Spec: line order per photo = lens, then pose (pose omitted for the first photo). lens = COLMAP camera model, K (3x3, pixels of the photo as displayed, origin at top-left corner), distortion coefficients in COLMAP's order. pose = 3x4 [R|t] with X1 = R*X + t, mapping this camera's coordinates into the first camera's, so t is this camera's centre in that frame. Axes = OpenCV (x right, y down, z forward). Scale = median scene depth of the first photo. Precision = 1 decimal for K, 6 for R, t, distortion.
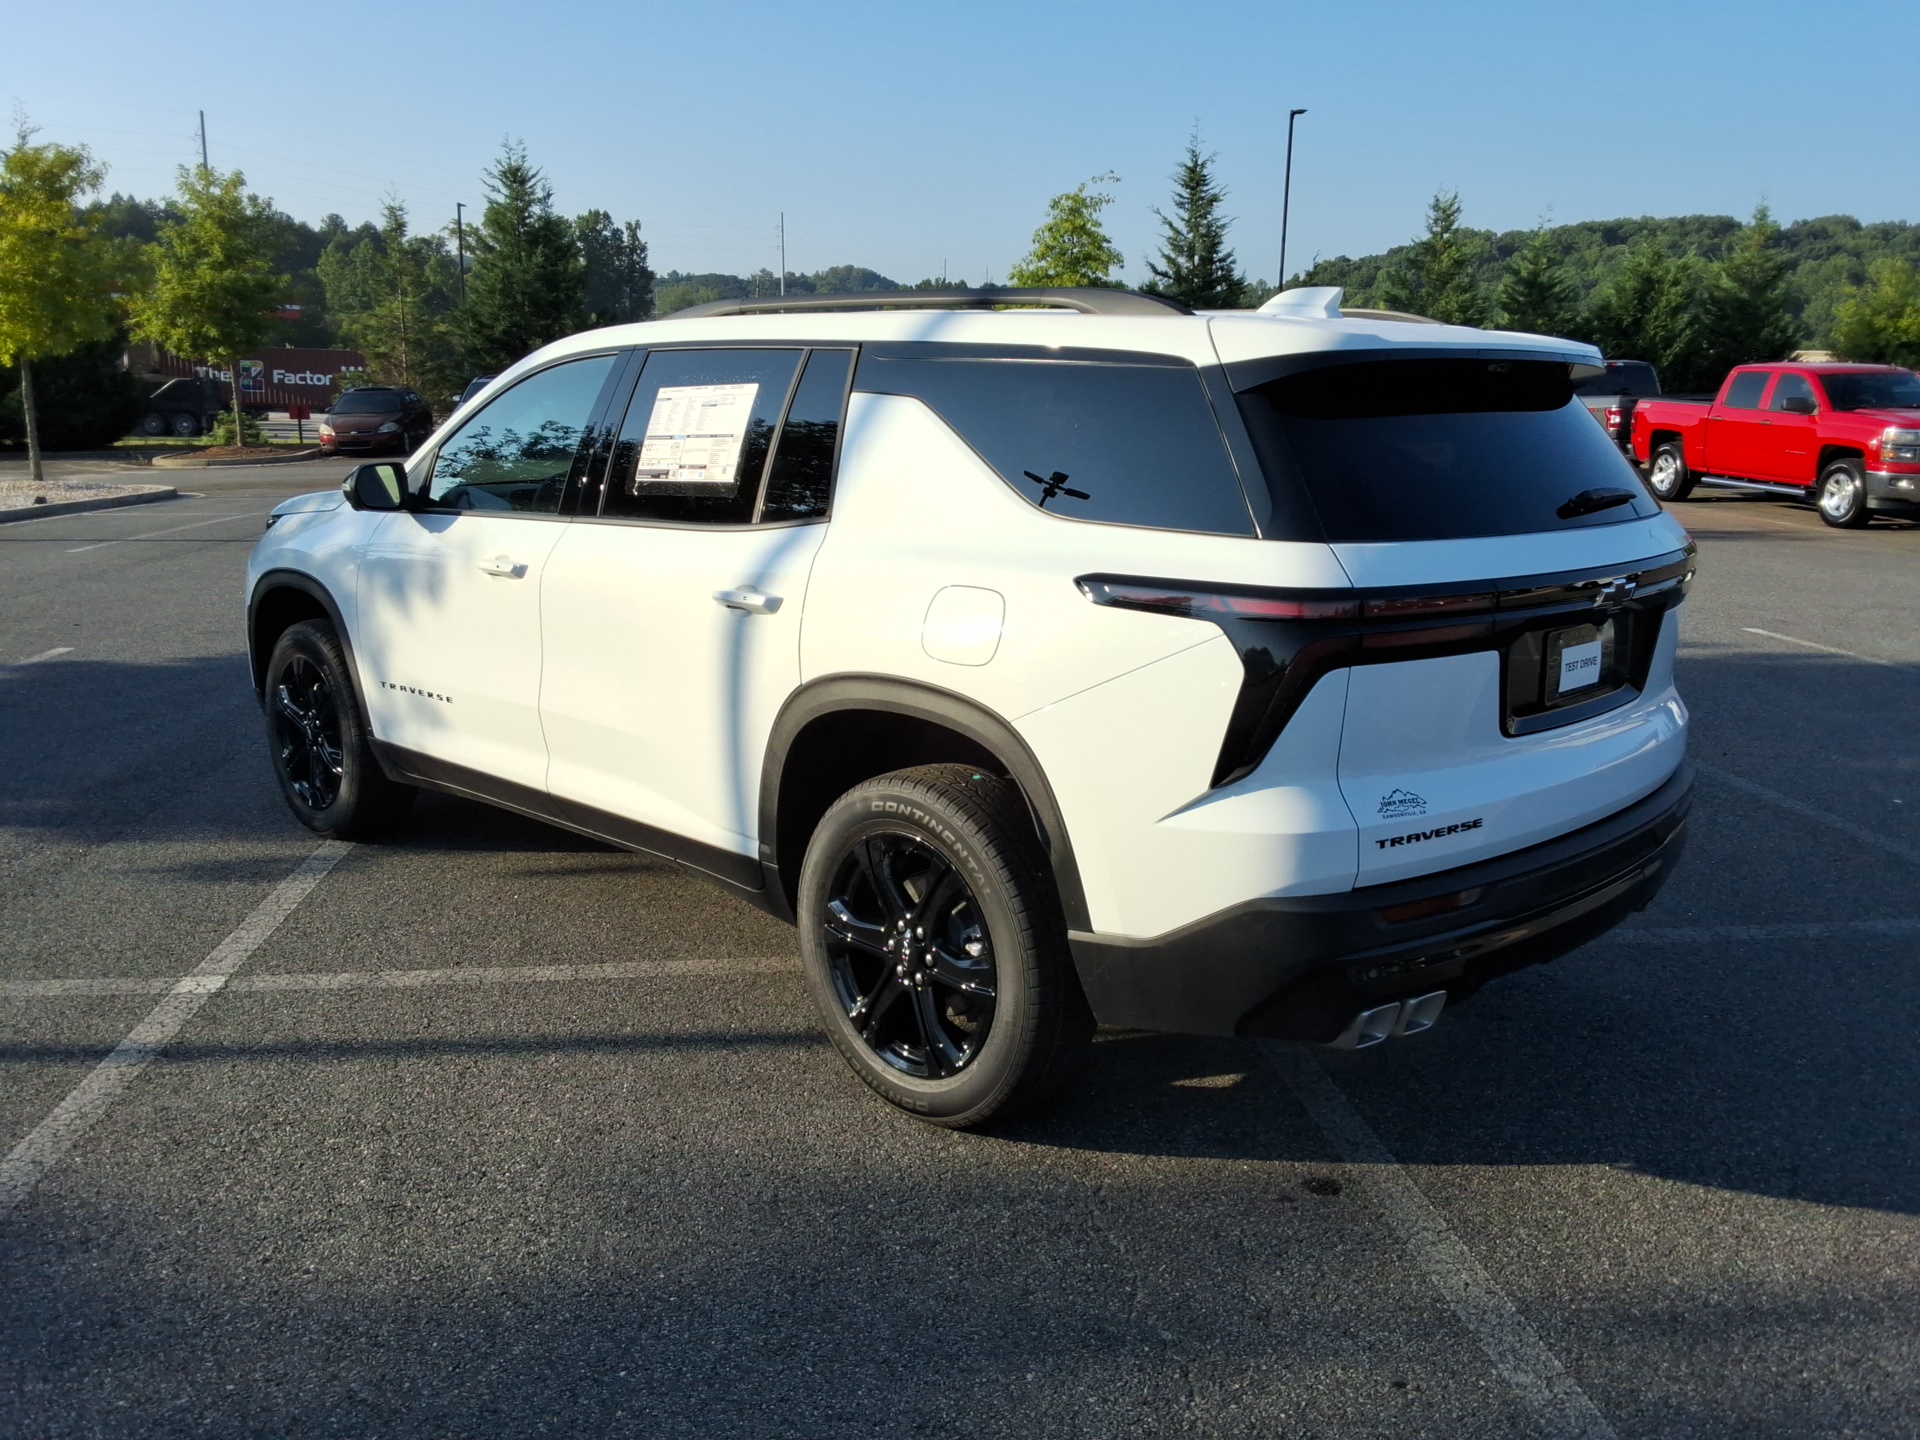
lens RADIAL K [[1524.8, 0, 977.4], [0, 1524.8, 702.8], [0, 0, 1]] dist [0.112687, -0.188452]
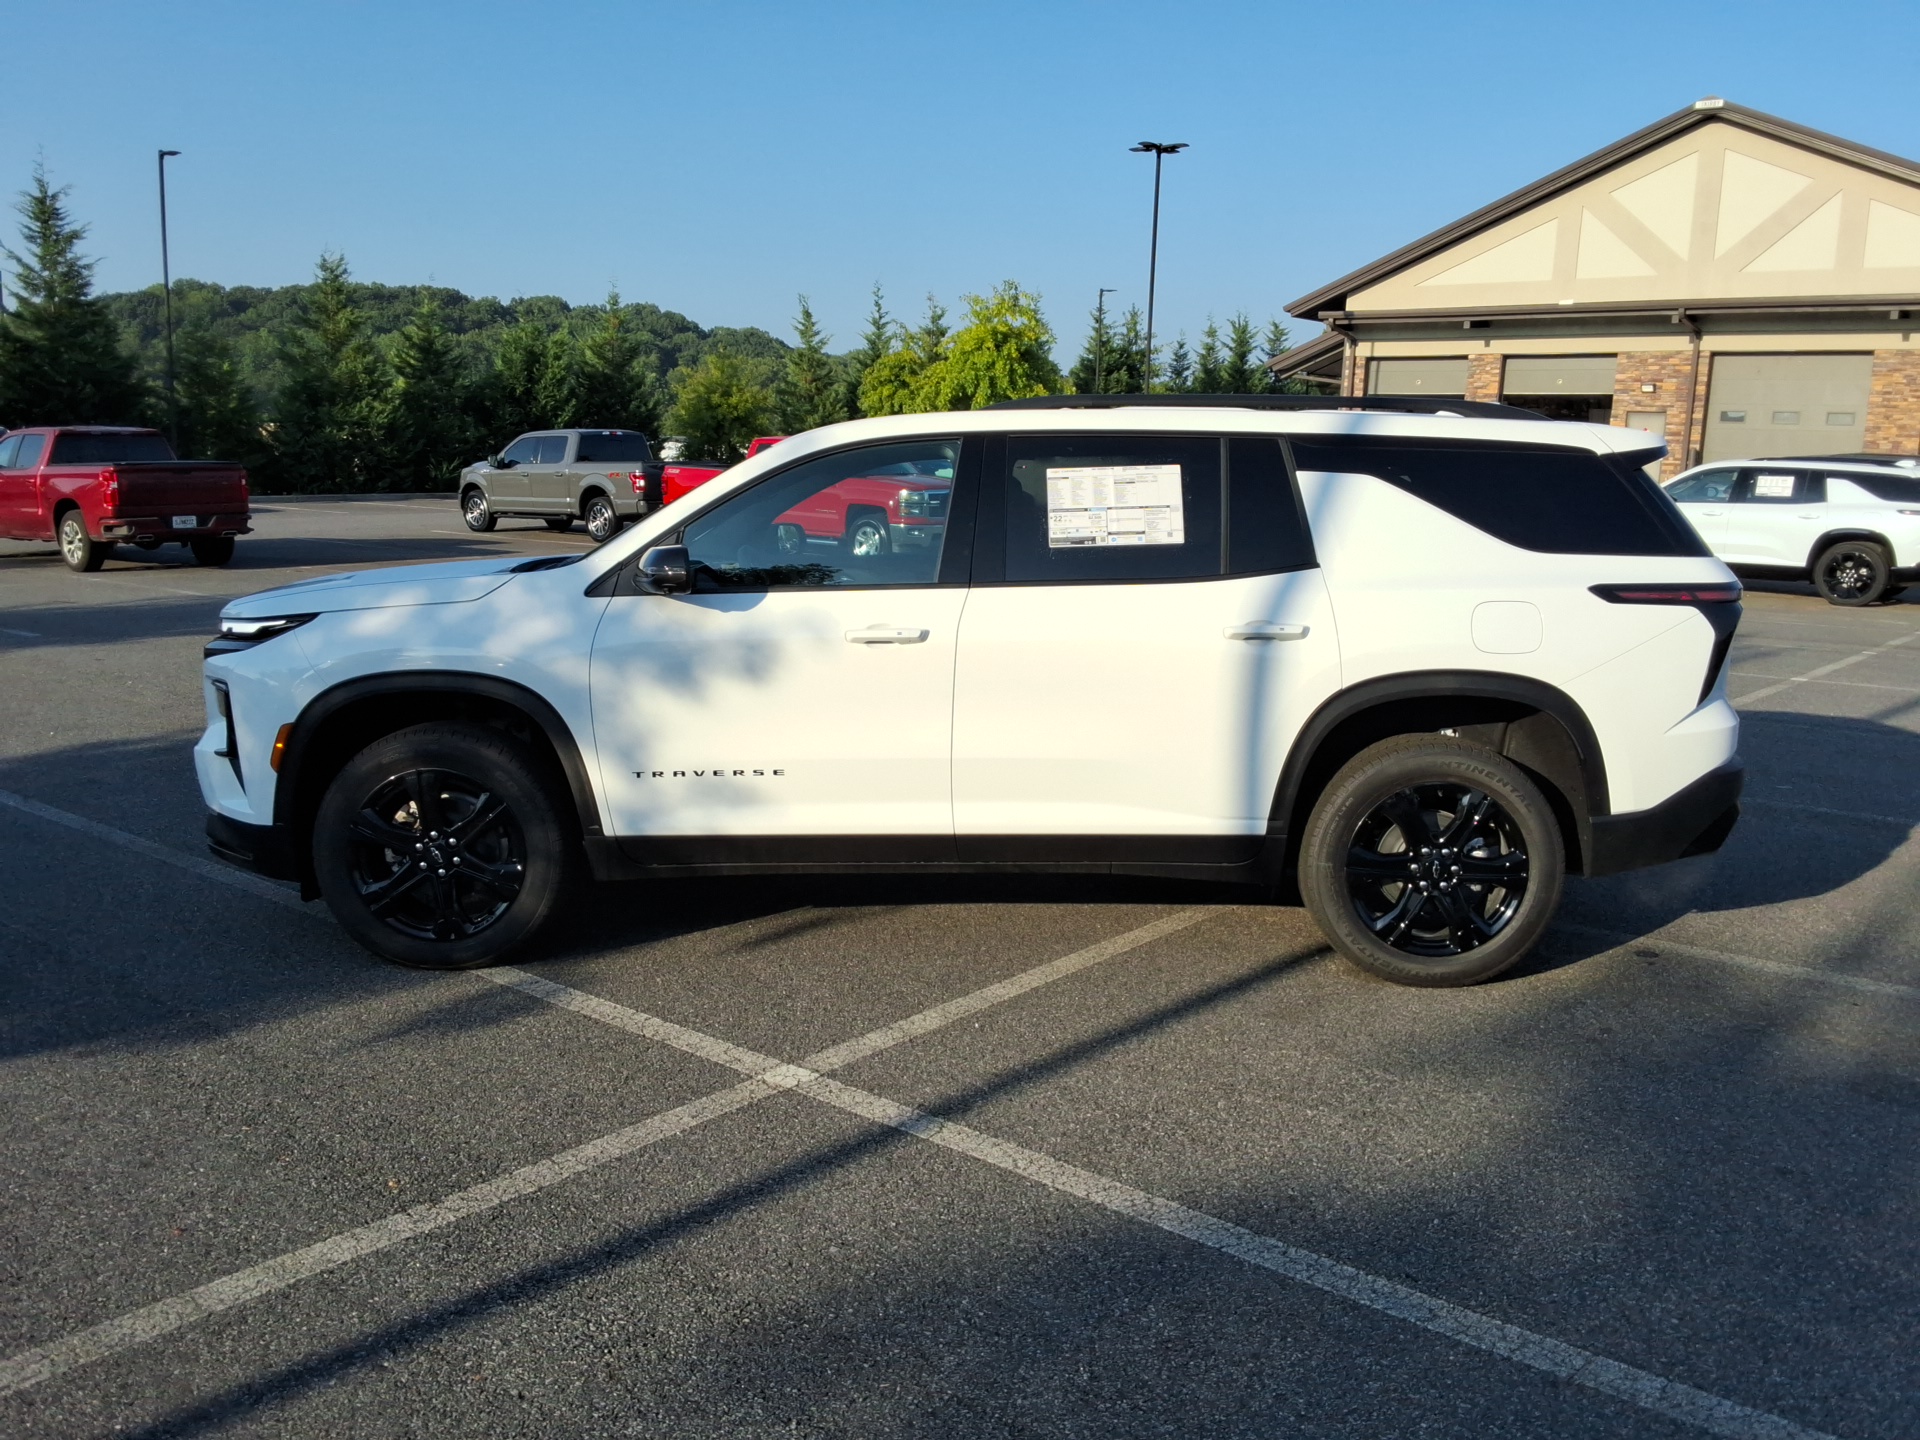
lens RADIAL K [[1524.8, 0, 977.4], [0, 1524.8, 702.8], [0, 0, 1]] dist [0.112687, -0.188452]
pose [[0.729988, -0.103520, 0.675575, -0.175890], [0.129010, 0.991564, 0.012539, -0.008081], [-0.671174, 0.078002, 0.737185, 0.031390]]
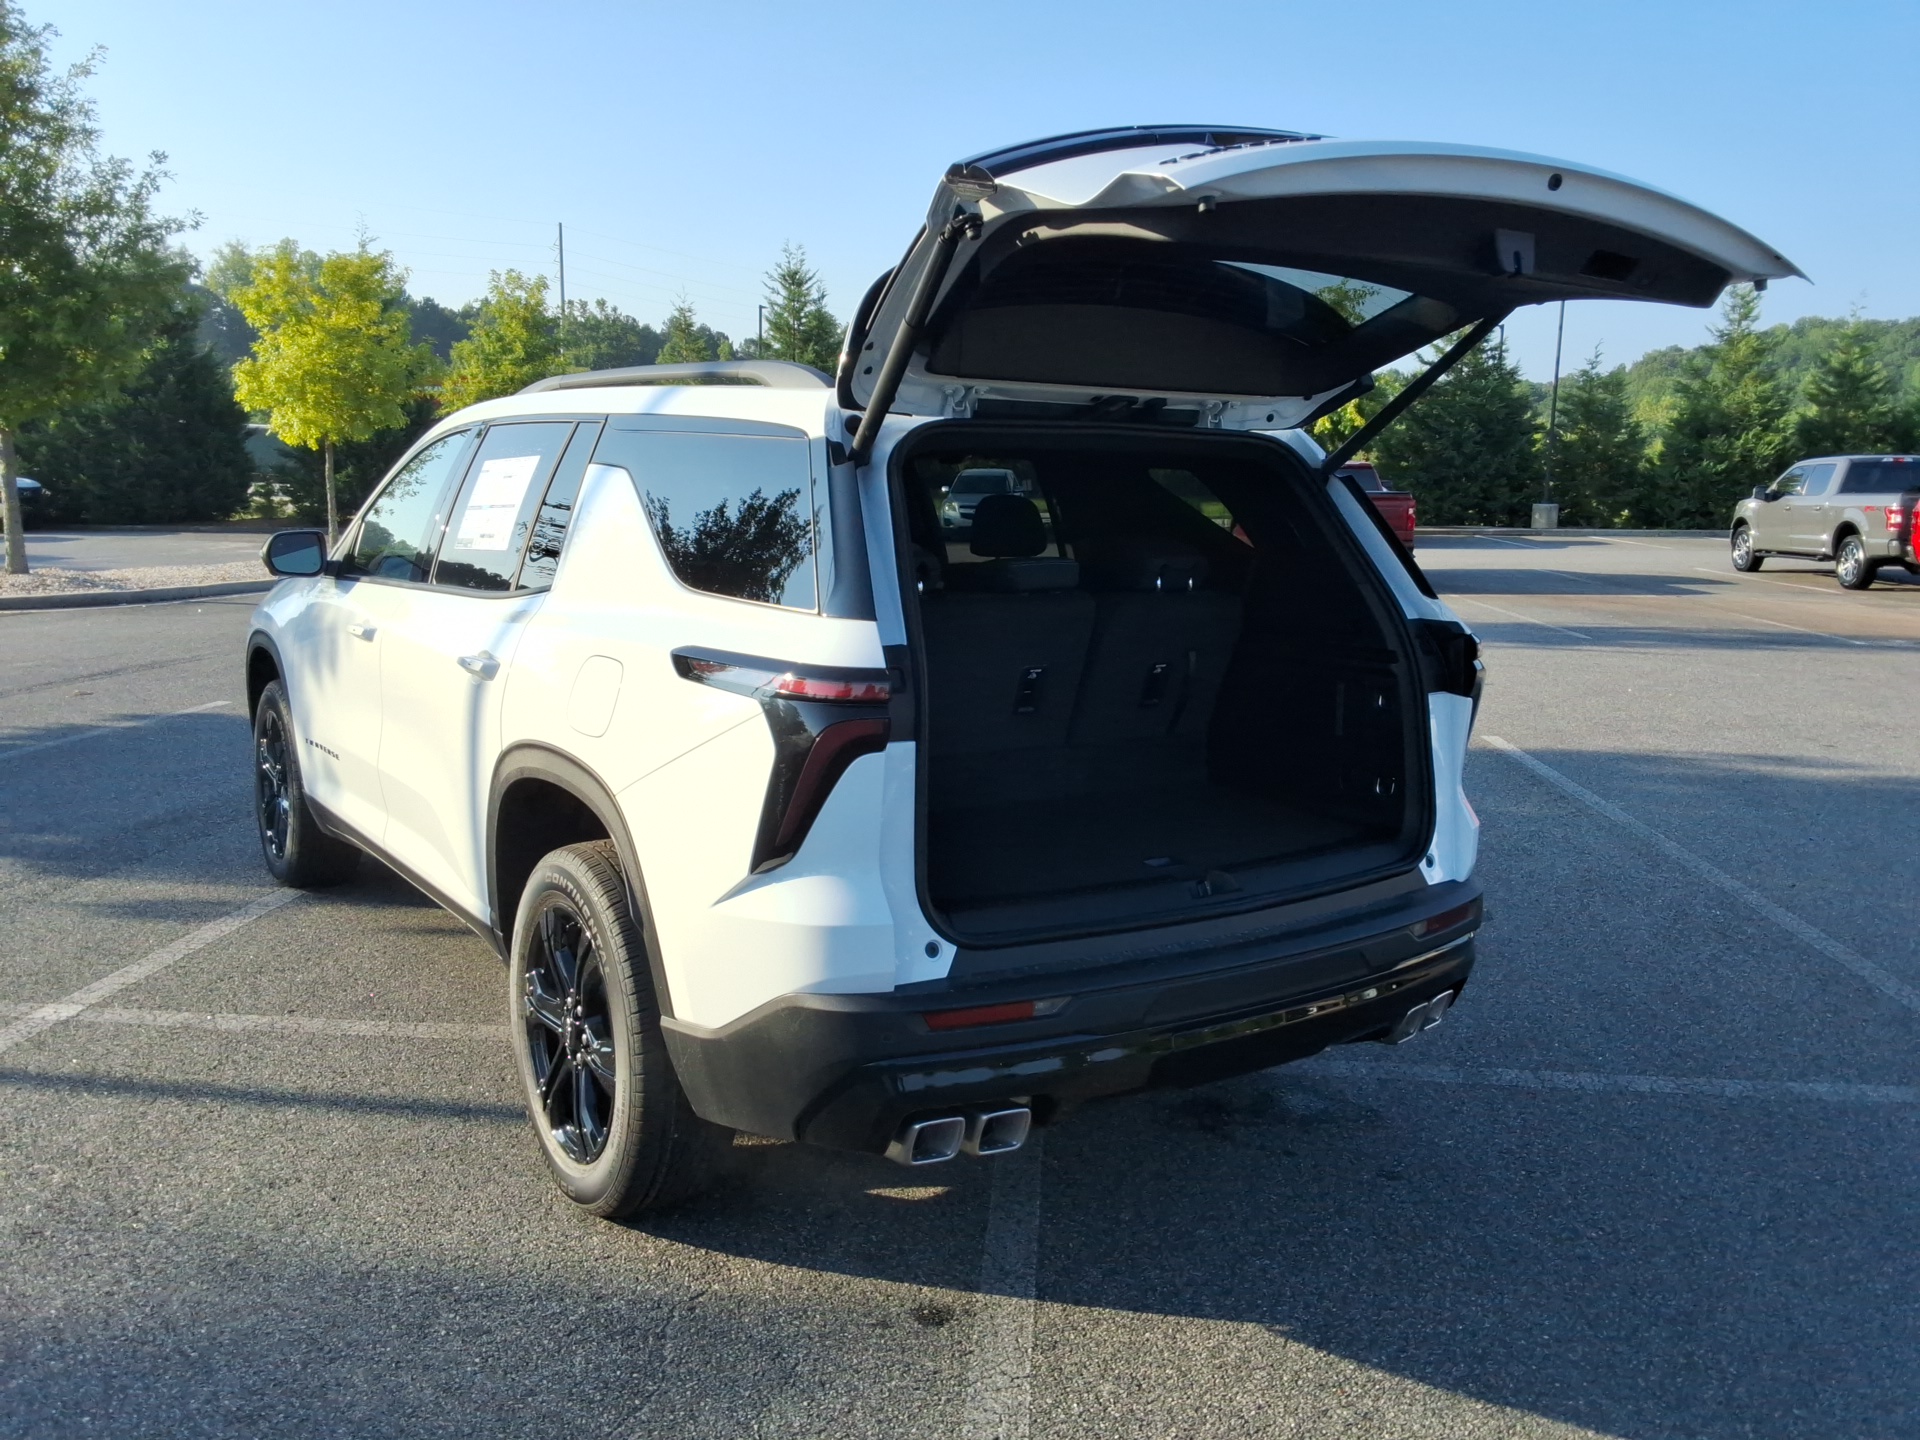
lens RADIAL K [[1524.8, 0, 977.4], [0, 1524.8, 702.8], [0, 0, 1]] dist [0.112687, -0.188452]
pose [[0.982138, 0.036741, -0.184542, 0.052056], [-0.047222, 0.997492, -0.052721, -0.000735], [0.182142, 0.060494, 0.981410, 0.009381]]
